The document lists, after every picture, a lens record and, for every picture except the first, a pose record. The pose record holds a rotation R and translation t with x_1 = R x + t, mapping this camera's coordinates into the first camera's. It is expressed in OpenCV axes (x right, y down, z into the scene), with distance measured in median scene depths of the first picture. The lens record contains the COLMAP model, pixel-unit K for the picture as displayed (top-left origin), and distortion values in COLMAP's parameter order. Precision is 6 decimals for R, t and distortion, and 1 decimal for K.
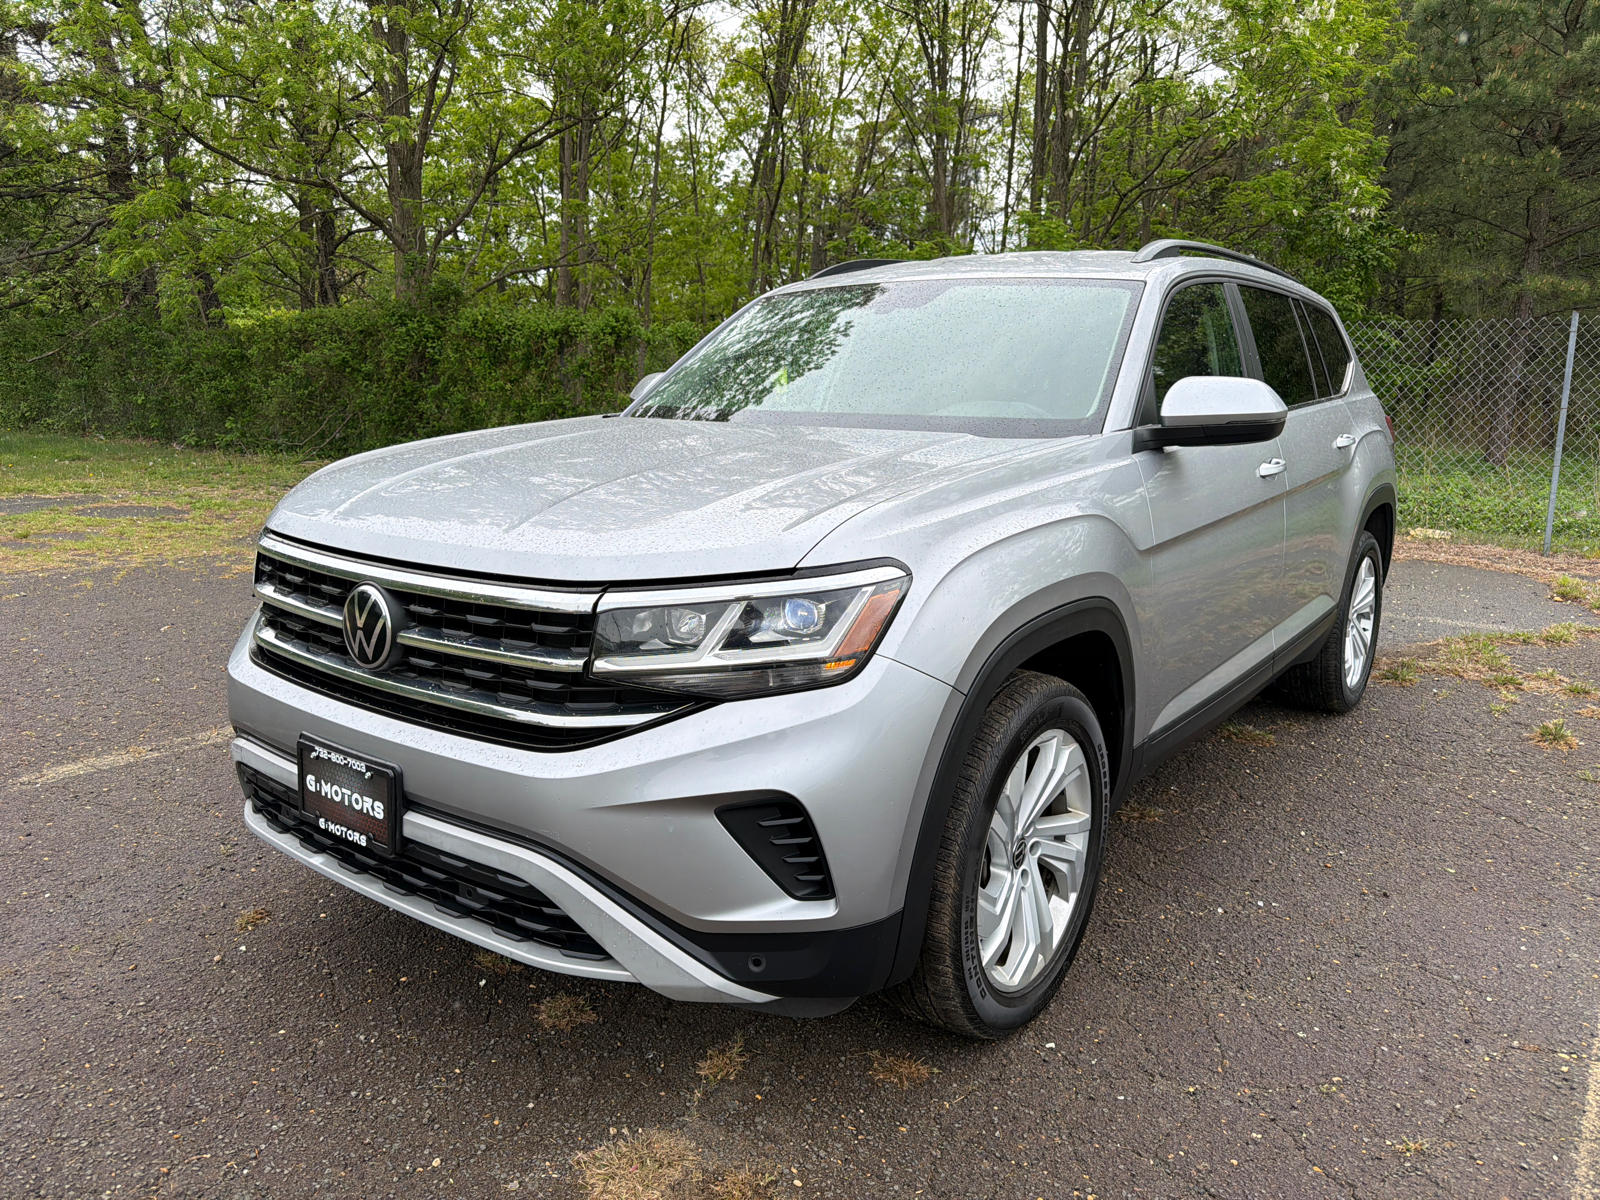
lens RADIAL K [[1234.9, 0, 800.1], [0, 1234.9, 593.0], [0, 0, 1]] dist [0.020834, -0.027096]
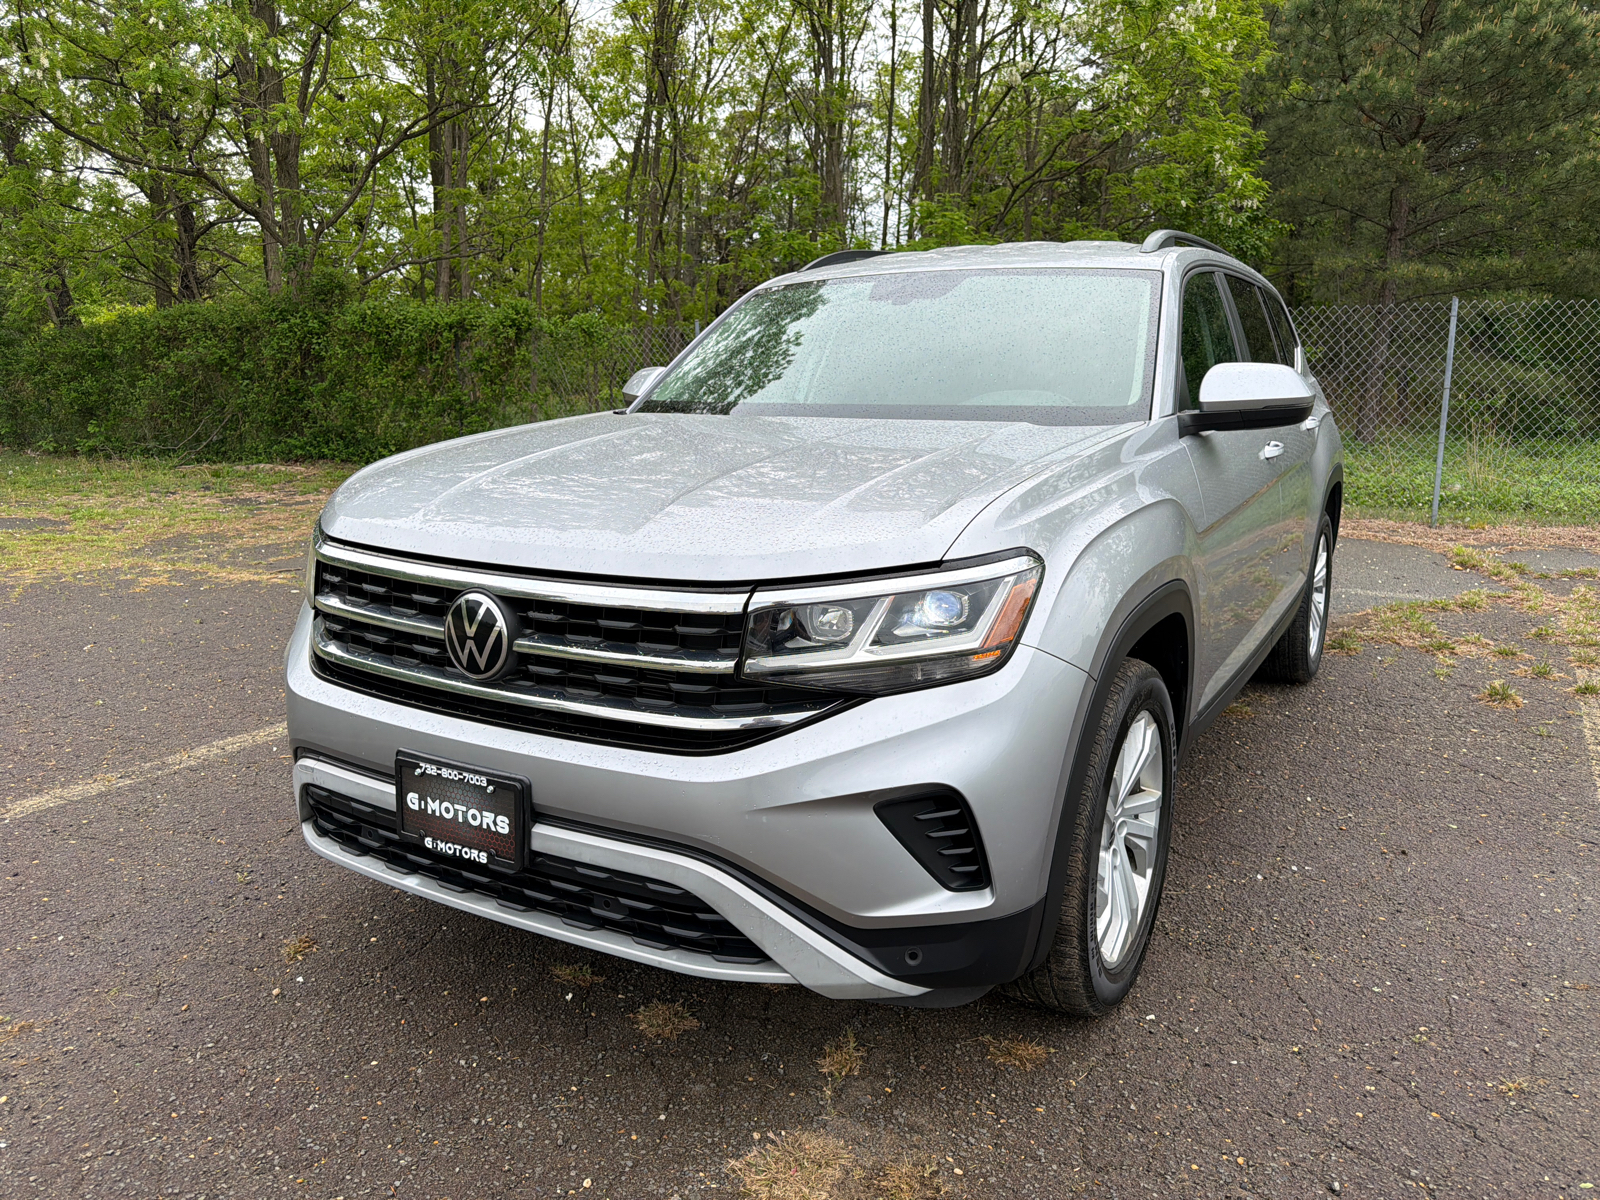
lens RADIAL K [[1234.4, 0, 806.1], [0, 1234.4, 598.5], [0, 0, 1]] dist [0.022680, -0.029151]
pose [[0.992809, -0.035586, 0.114298, -0.164523], [0.034307, 0.999325, 0.013141, -0.004563], [-0.114688, -0.009125, 0.993360, 0.013875]]
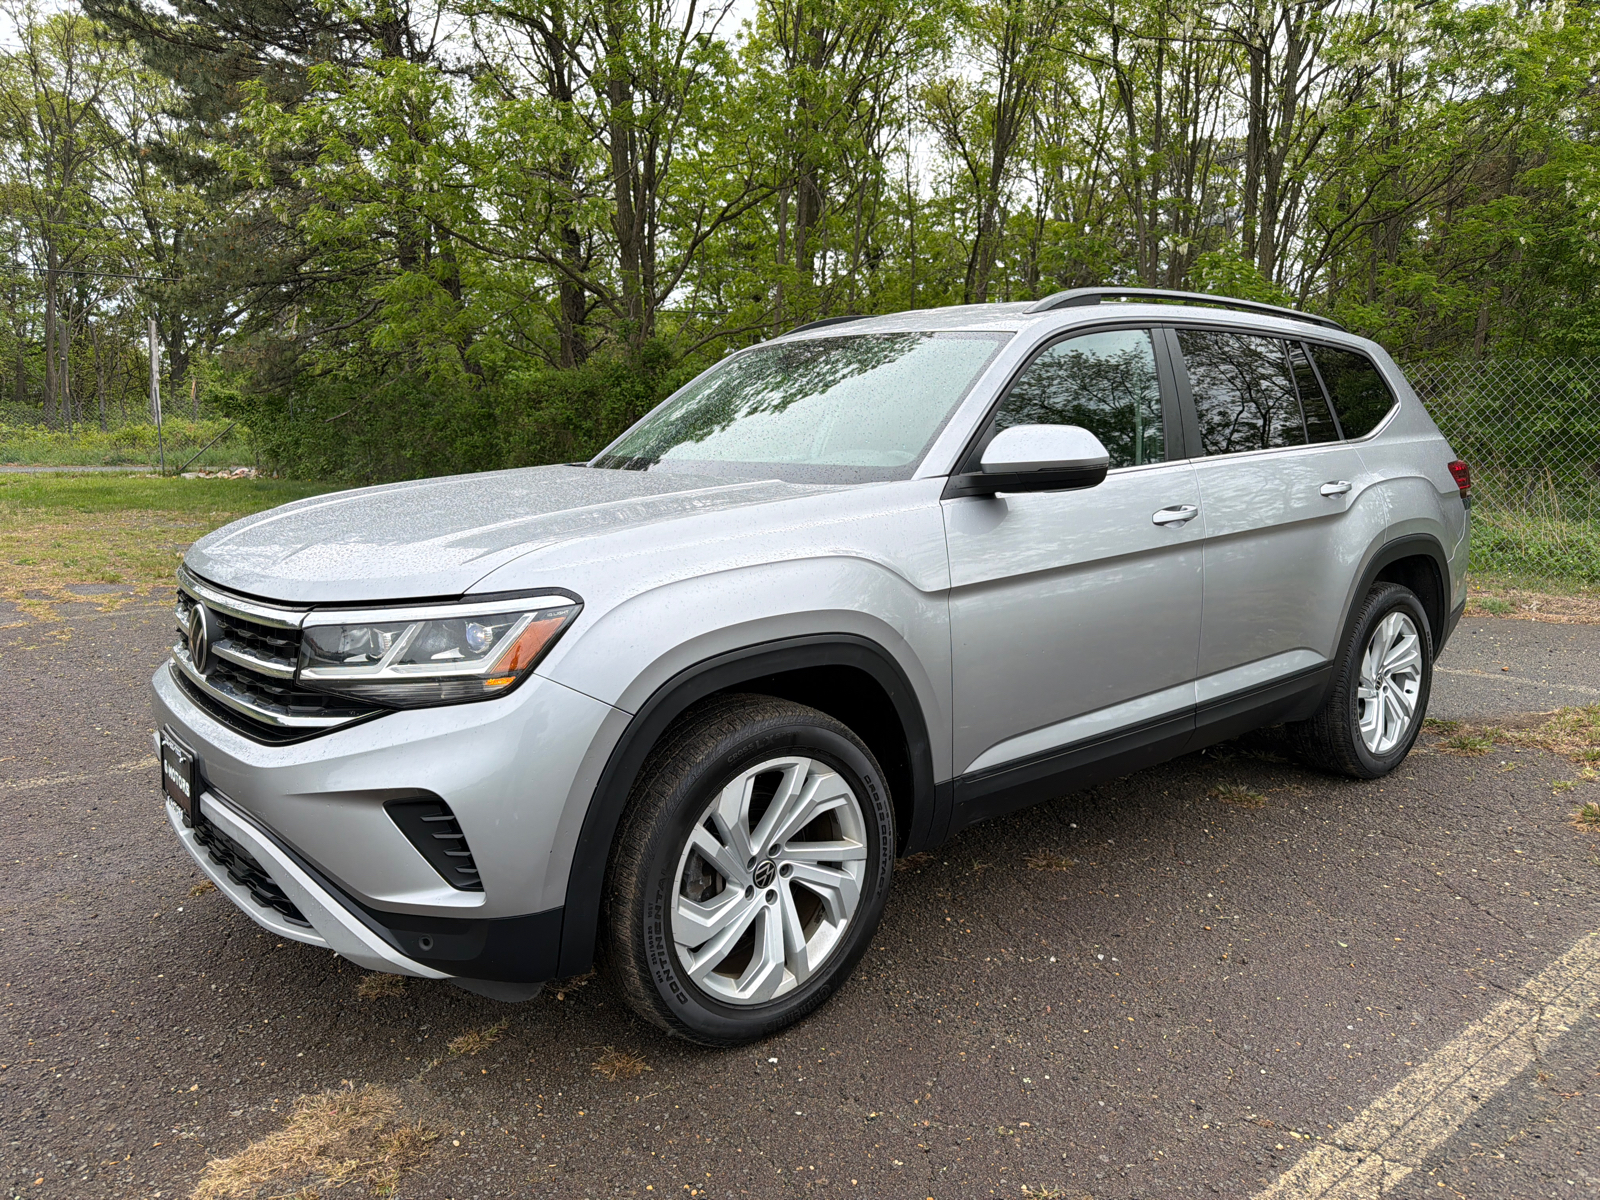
lens RADIAL K [[1216.3, 0, 787.1], [0, 1216.3, 600.1], [0, 0, 1]] dist [0.182934, -0.462957]
pose [[0.968868, 0.023169, -0.246492, 0.407184], [-0.031765, 0.999016, -0.030955, 0.007454], [0.245532, 0.037821, 0.968650, -0.021241]]
